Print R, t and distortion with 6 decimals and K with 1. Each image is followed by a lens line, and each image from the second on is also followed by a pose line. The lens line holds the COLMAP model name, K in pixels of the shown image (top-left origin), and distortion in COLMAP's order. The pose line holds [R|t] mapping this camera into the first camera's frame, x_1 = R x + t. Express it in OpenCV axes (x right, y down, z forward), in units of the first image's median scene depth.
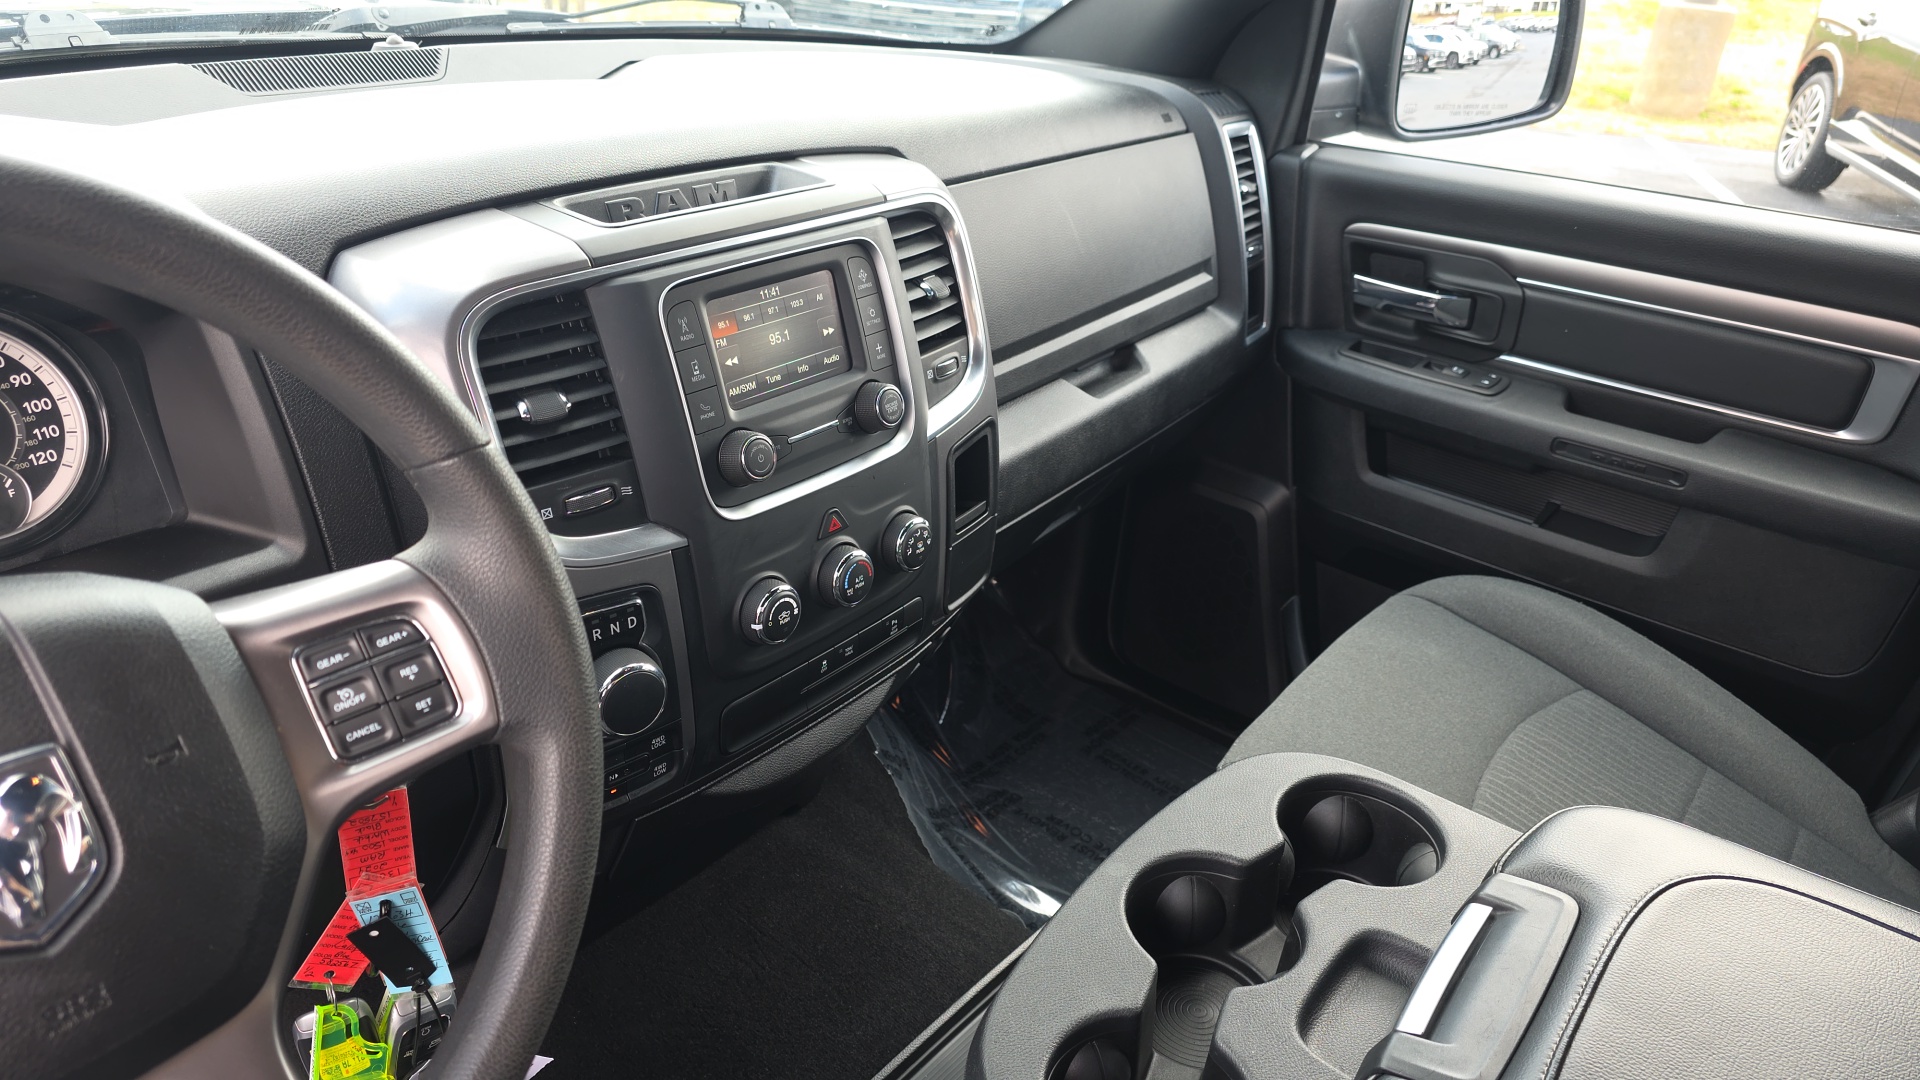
lens RADIAL K [[1281.7, 0, 945.2], [0, 1281.7, 561.2], [0, 0, 1]] dist [0.060292, -0.061178]
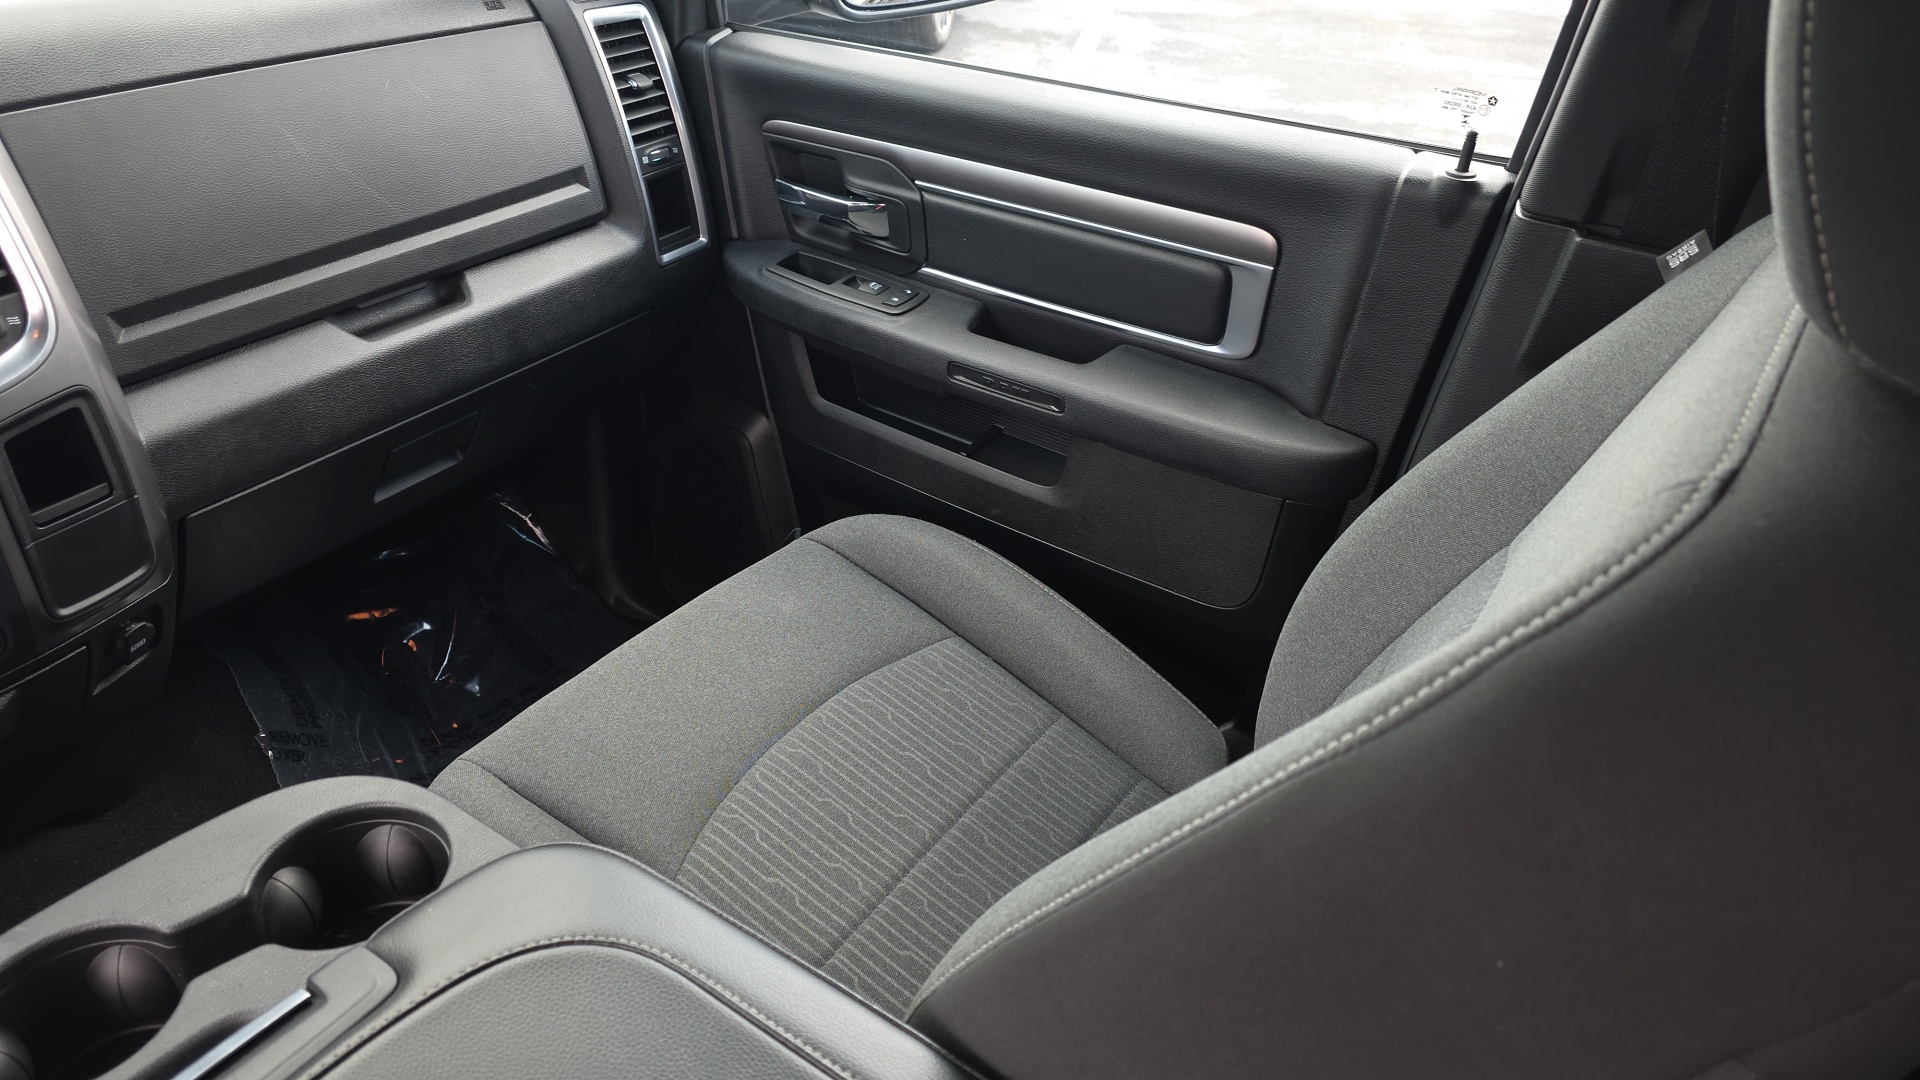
lens RADIAL K [[1281.7, 0, 945.2], [0, 1281.7, 561.2], [0, 0, 1]] dist [0.060292, -0.061178]
pose [[0.998195, -0.048283, 0.035702, 0.735849], [0.044717, 0.994501, 0.094702, -0.069081], [-0.040078, -0.092935, 0.994865, 0.140582]]
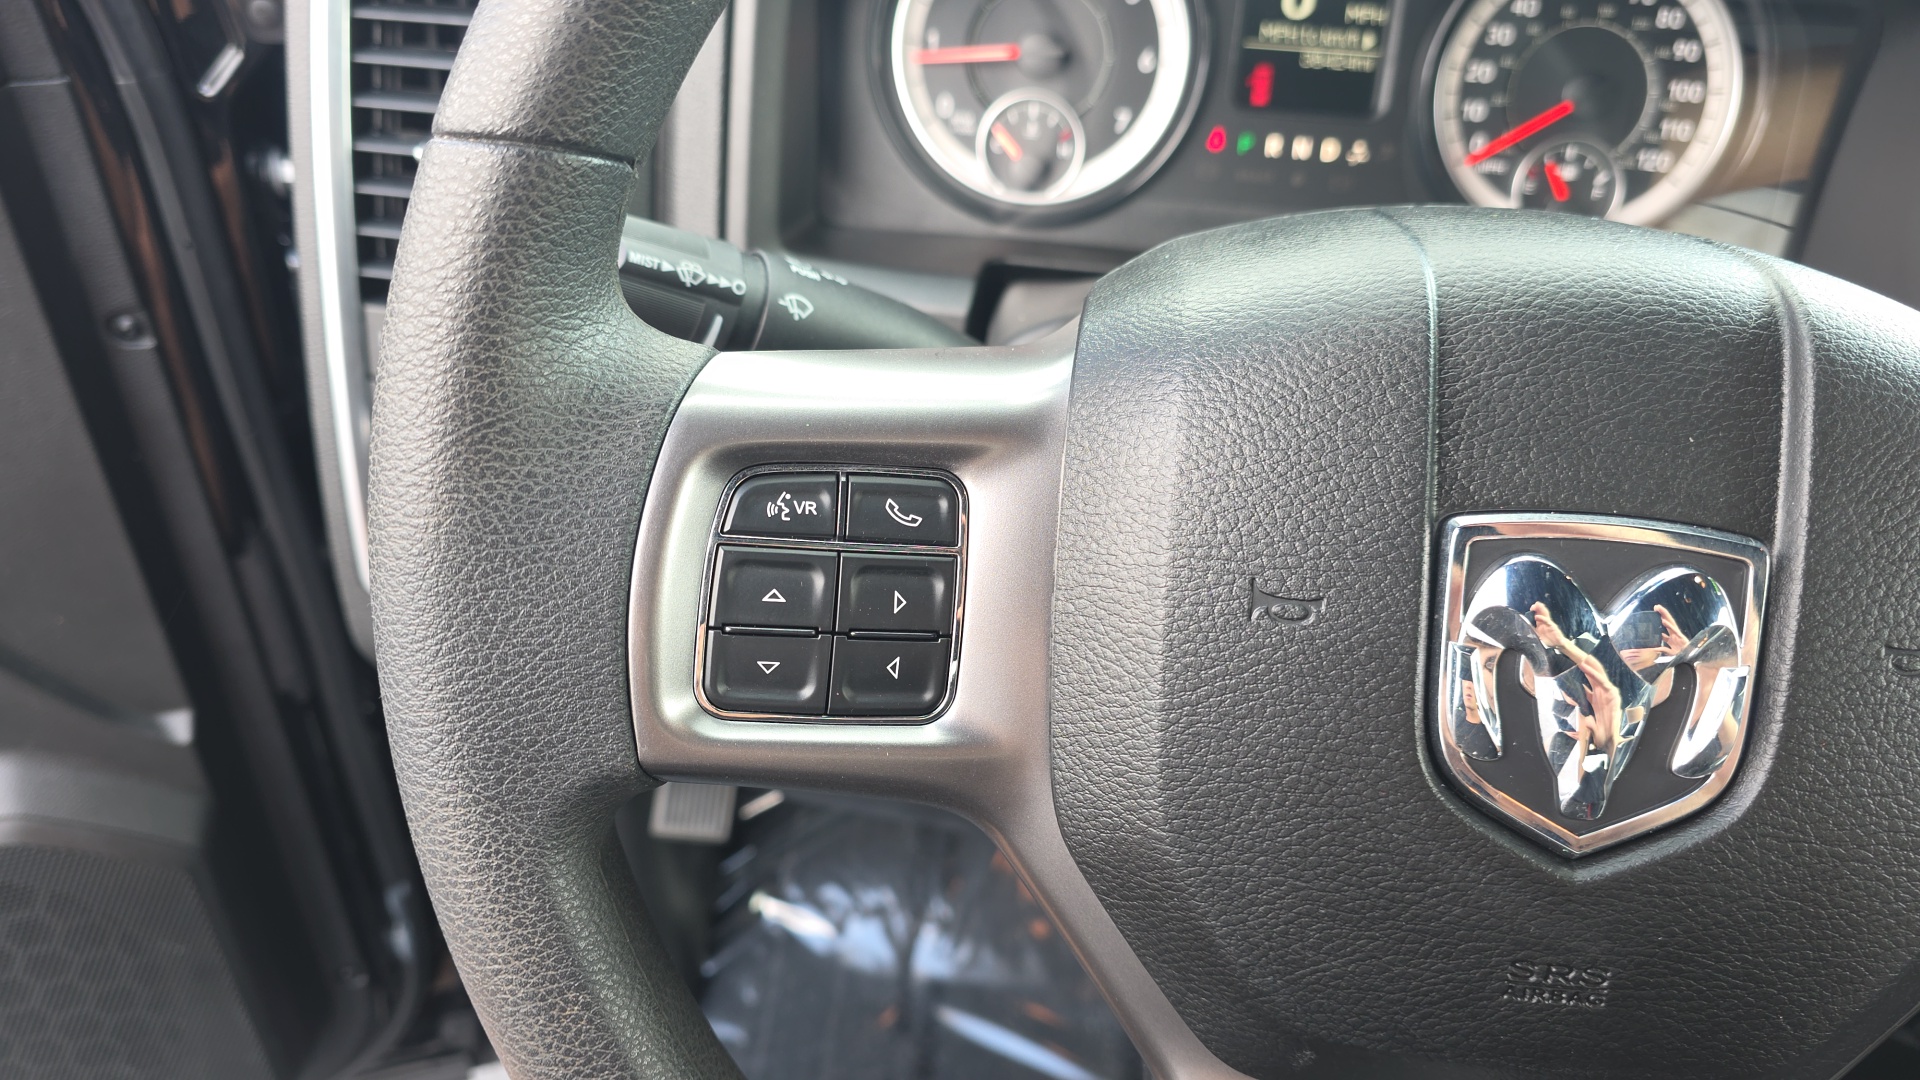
lens RADIAL K [[1350.7, 0, 968.8], [0, 1350.7, 559.7], [0, 0, 1]] dist [0.042936, -0.096368]
pose [[0.562909, 0.464630, -0.683559, -0.245397], [-0.406643, 0.875701, 0.260363, 0.067085], [0.719565, 0.131404, 0.681879, 0.195347]]
